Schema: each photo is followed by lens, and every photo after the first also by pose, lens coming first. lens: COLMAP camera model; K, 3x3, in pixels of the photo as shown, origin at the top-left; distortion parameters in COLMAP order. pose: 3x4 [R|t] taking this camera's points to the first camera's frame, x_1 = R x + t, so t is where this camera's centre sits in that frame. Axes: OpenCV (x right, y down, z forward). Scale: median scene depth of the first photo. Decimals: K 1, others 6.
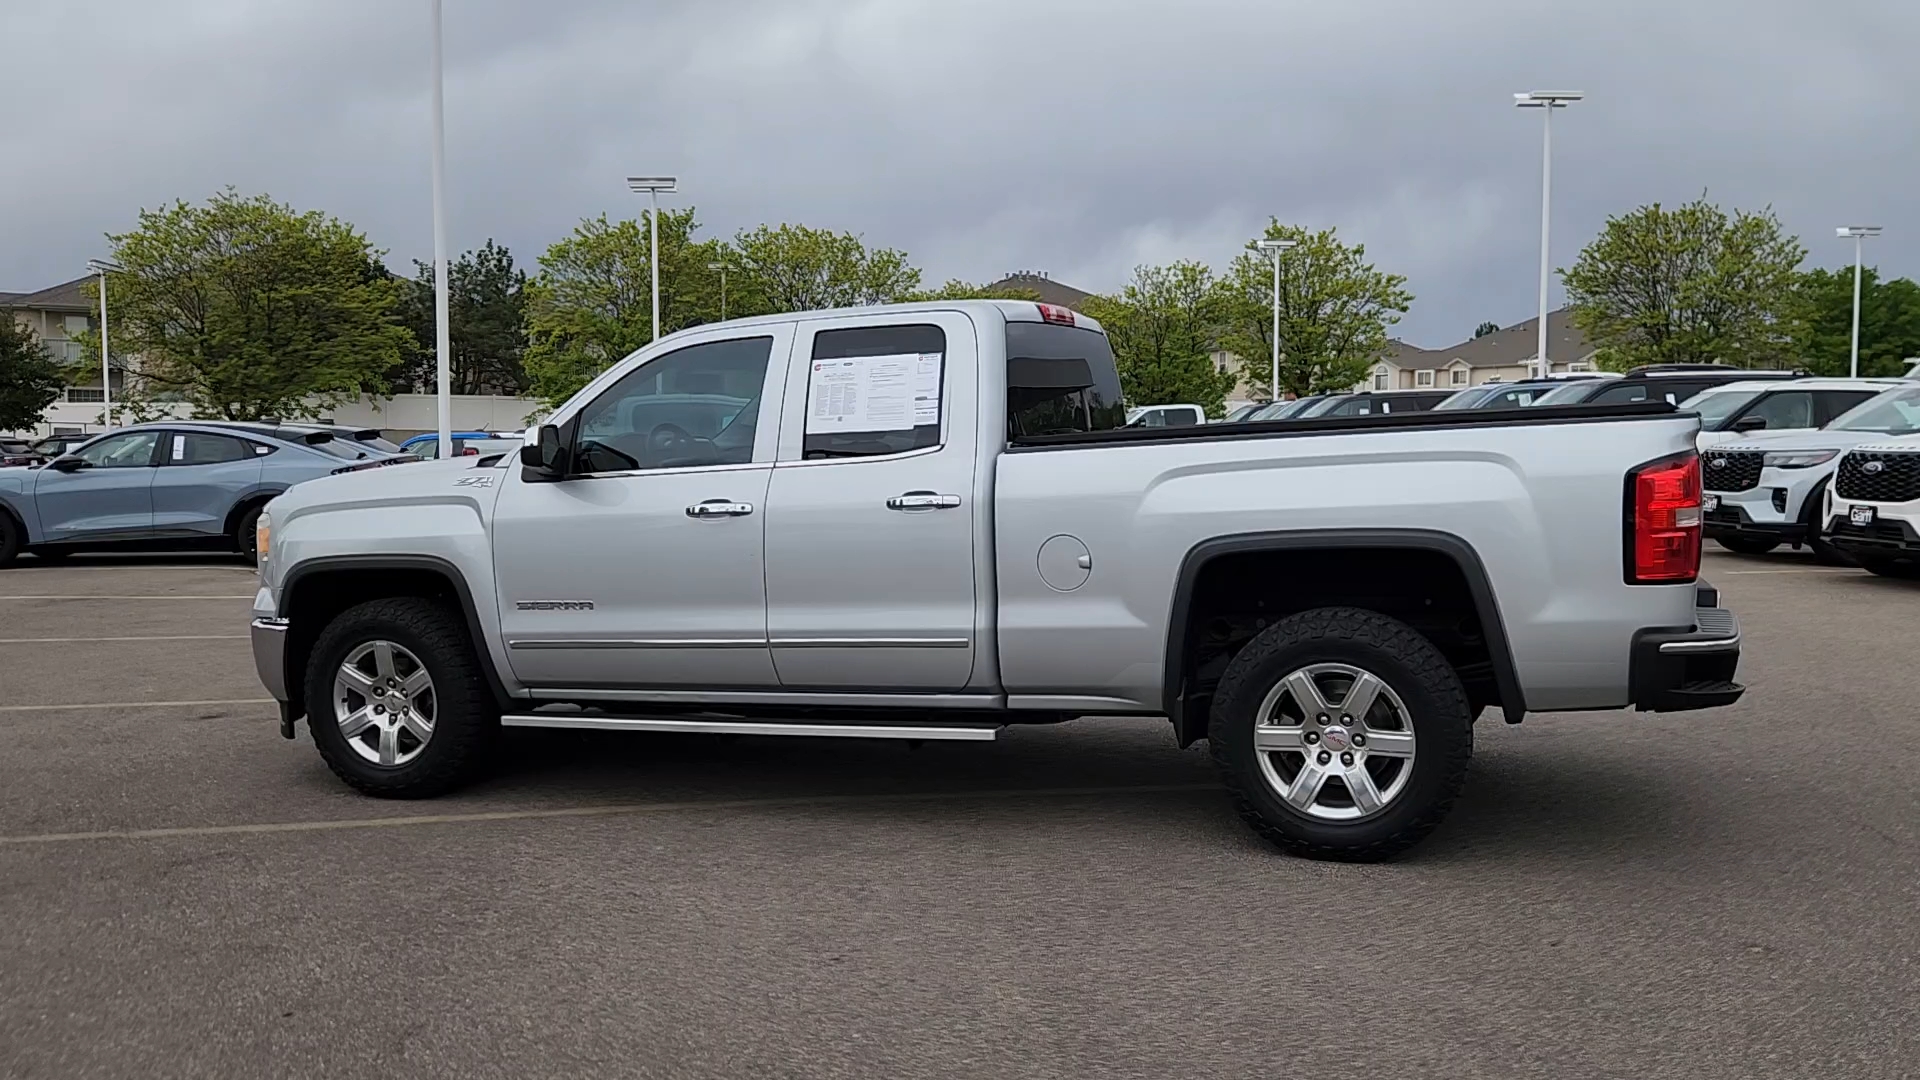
lens RADIAL K [[1624.3, 0, 949.0], [0, 1624.3, 544.5], [0, 0, 1]] dist [0.034082, -0.019442]
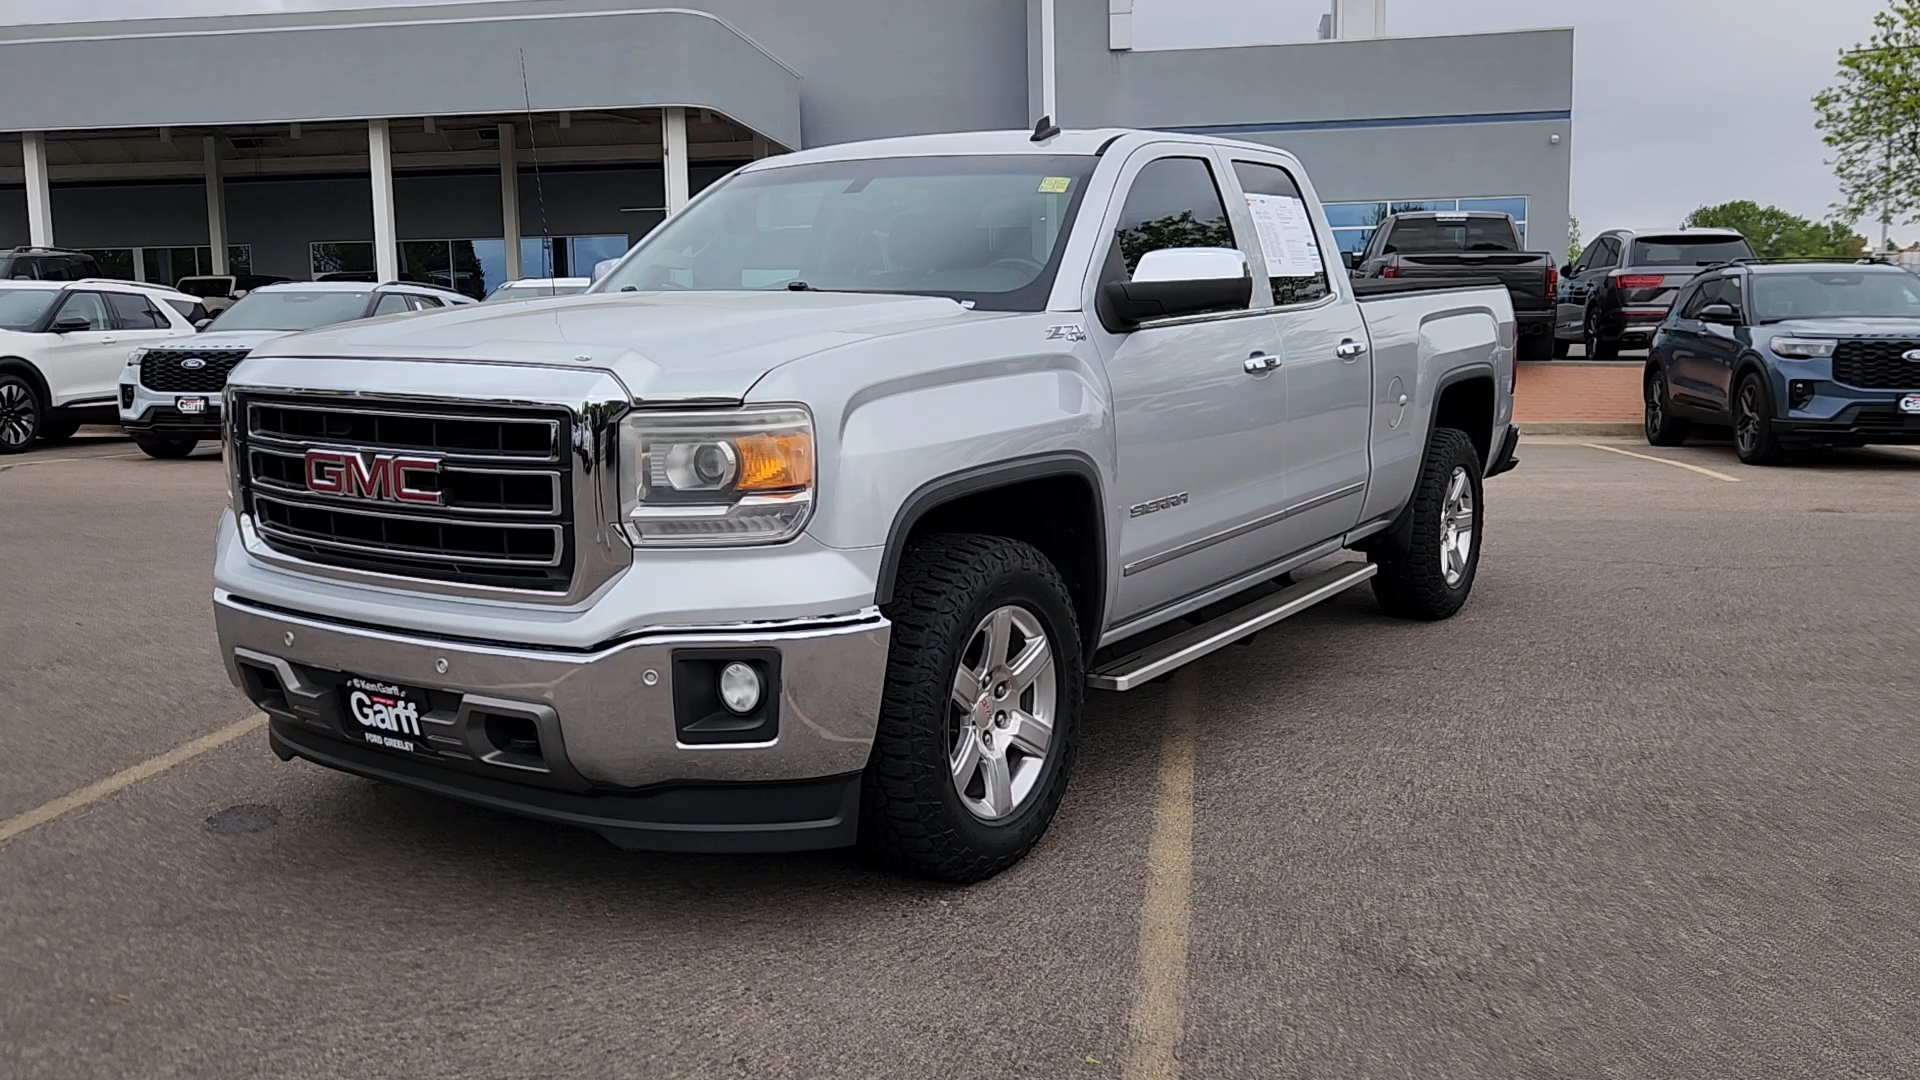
lens RADIAL K [[1624.3, 0, 961.3], [0, 1624.3, 554.4], [0, 0, 1]] dist [0.034082, -0.019442]
pose [[0.205291, -0.123070, 0.970932, -1.039162], [0.069533, 0.991389, 0.110961, -0.028820], [-0.976228, 0.044733, 0.212081, 1.011139]]
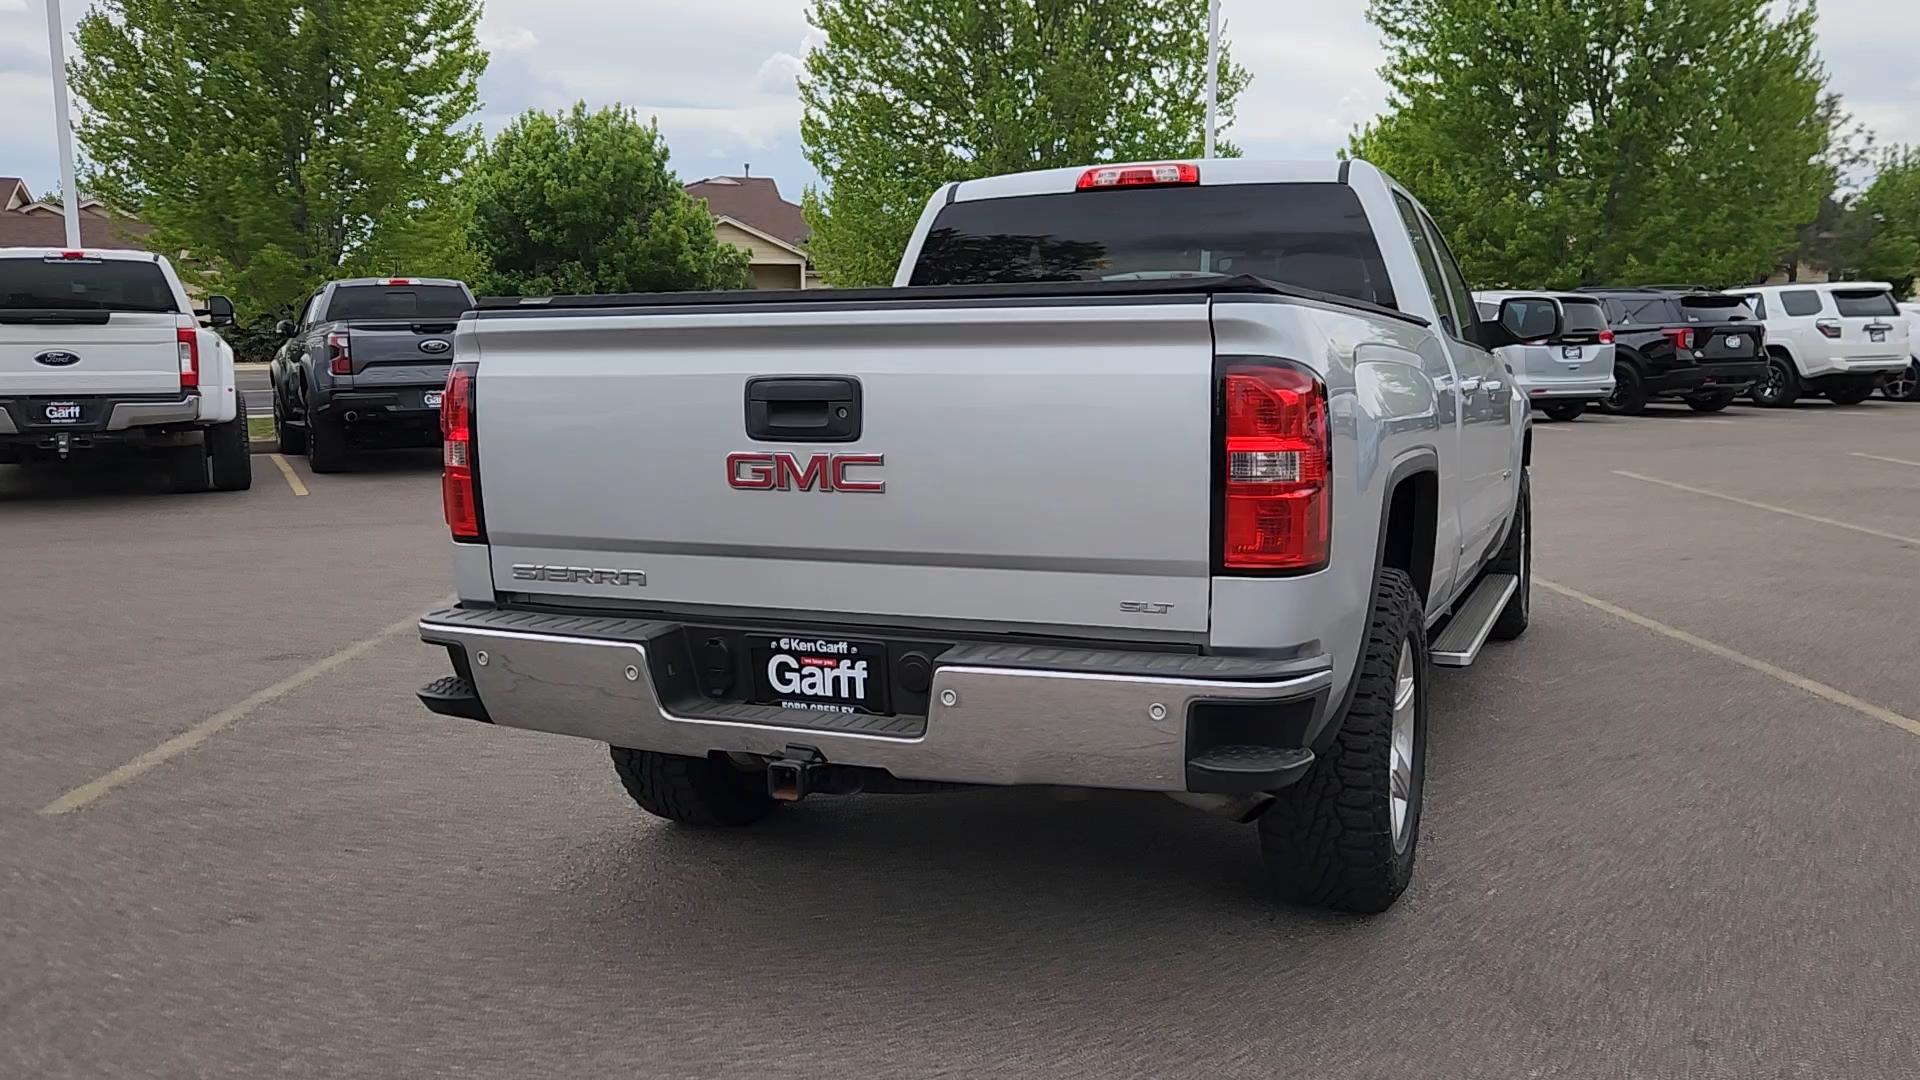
lens RADIAL K [[1624.3, 0, 948.9], [0, 1624.3, 547.3], [0, 0, 1]] dist [0.034082, -0.019442]
pose [[-0.038255, 0.153625, -0.987388, 1.006260], [-0.066411, 0.985536, 0.155910, -0.089835], [0.997059, 0.071538, -0.027499, 1.059075]]
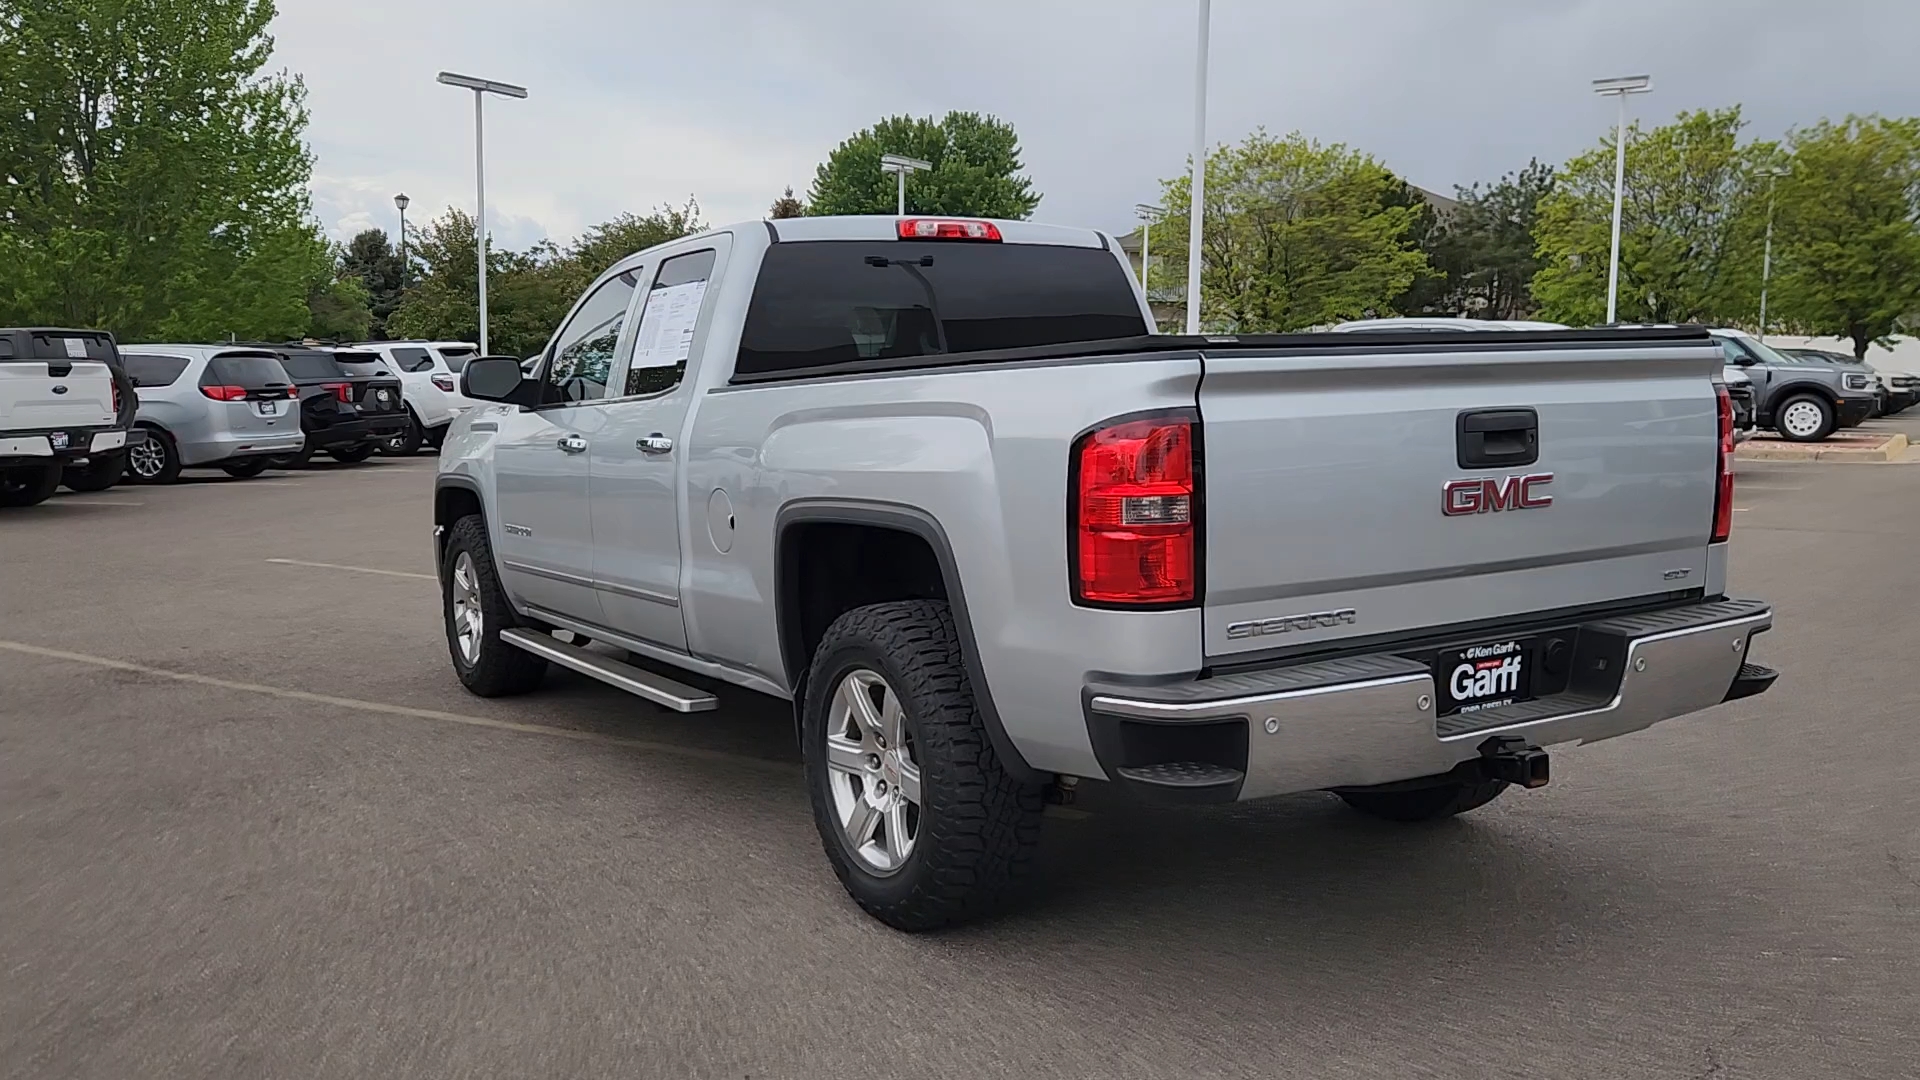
lens RADIAL K [[1624.3, 0, 951.4], [0, 1624.3, 540.2], [0, 0, 1]] dist [0.034082, -0.019442]
pose [[0.790559, 0.074399, -0.607849, 0.668179], [-0.048952, 0.997094, 0.058375, -0.033530], [0.610426, -0.016394, 0.791904, 0.367467]]
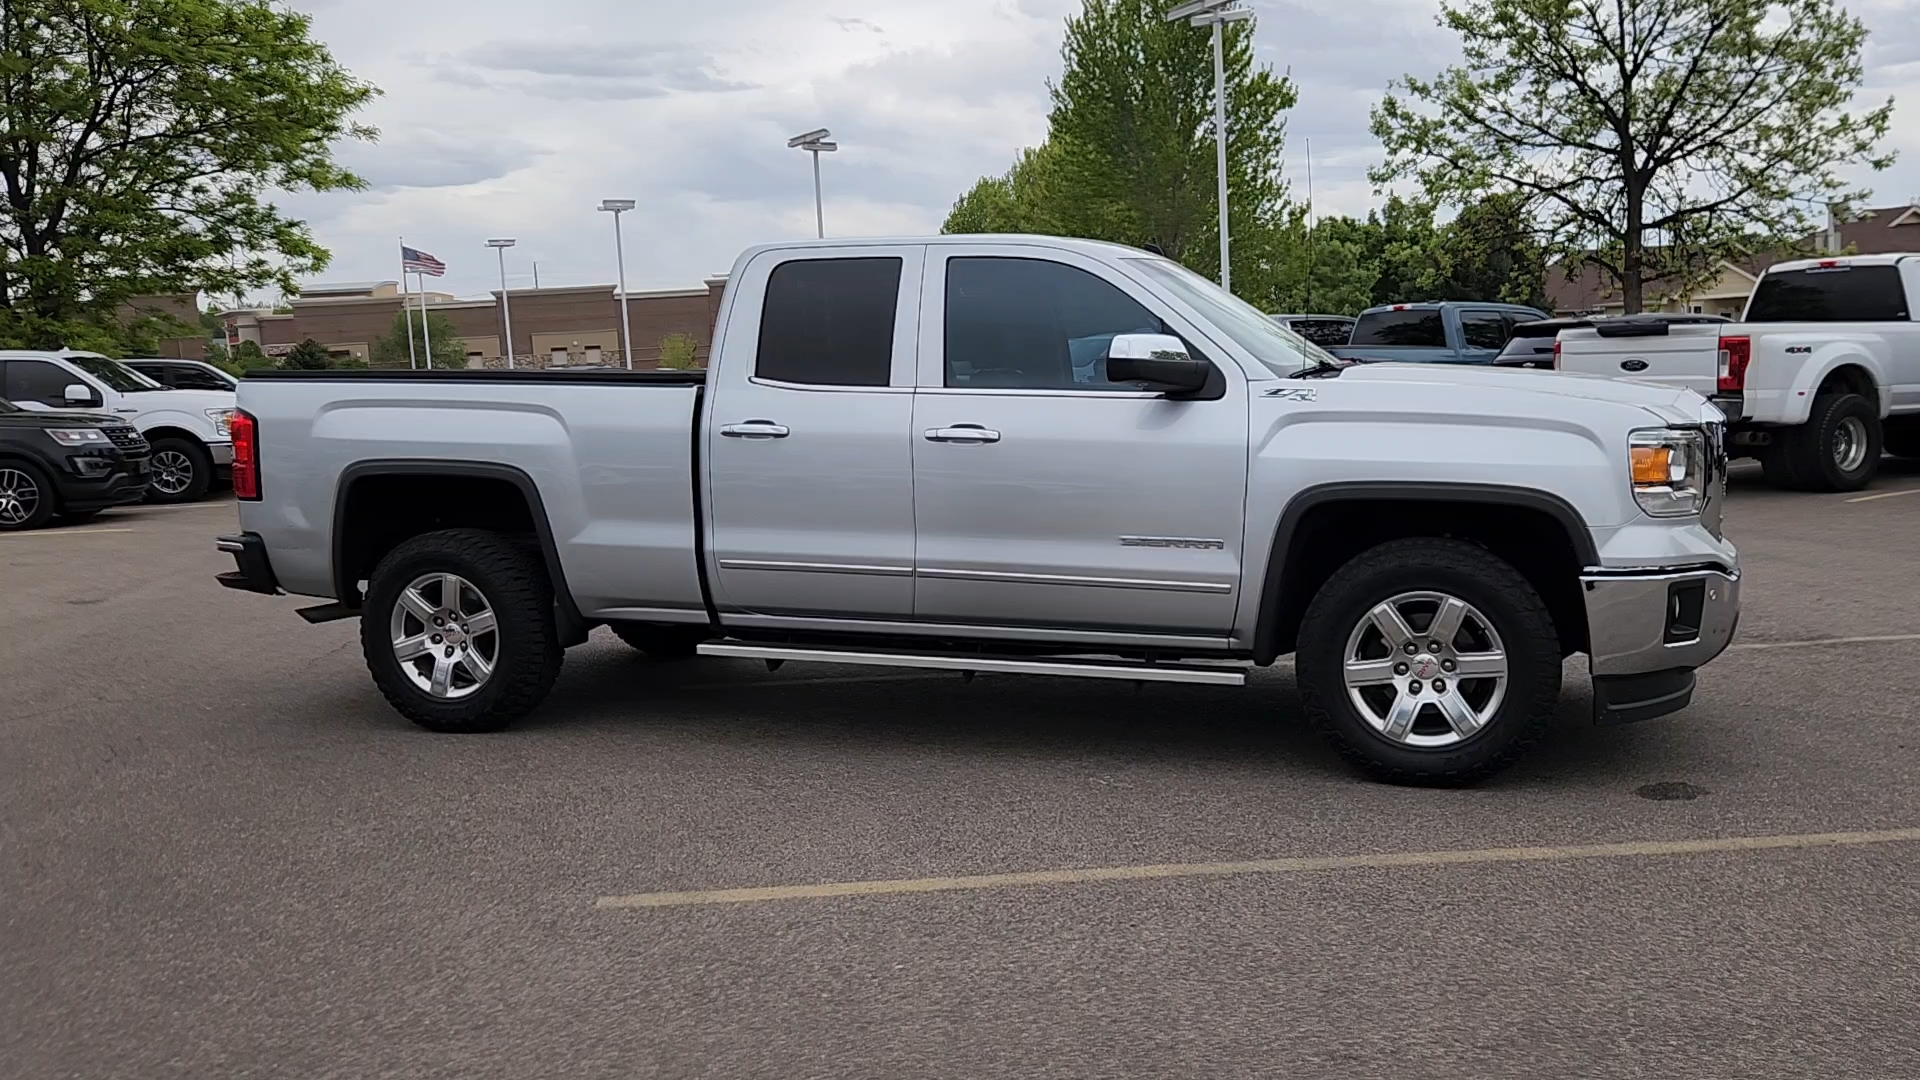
lens RADIAL K [[1624.3, 0, 947.6], [0, 1624.3, 542.2], [0, 0, 1]] dist [0.034082, -0.019442]
pose [[-0.997959, 0.056558, -0.029651, 0.022943], [0.050229, 0.981931, 0.182453, -0.169003], [0.039434, 0.180592, -0.982767, 2.343859]]
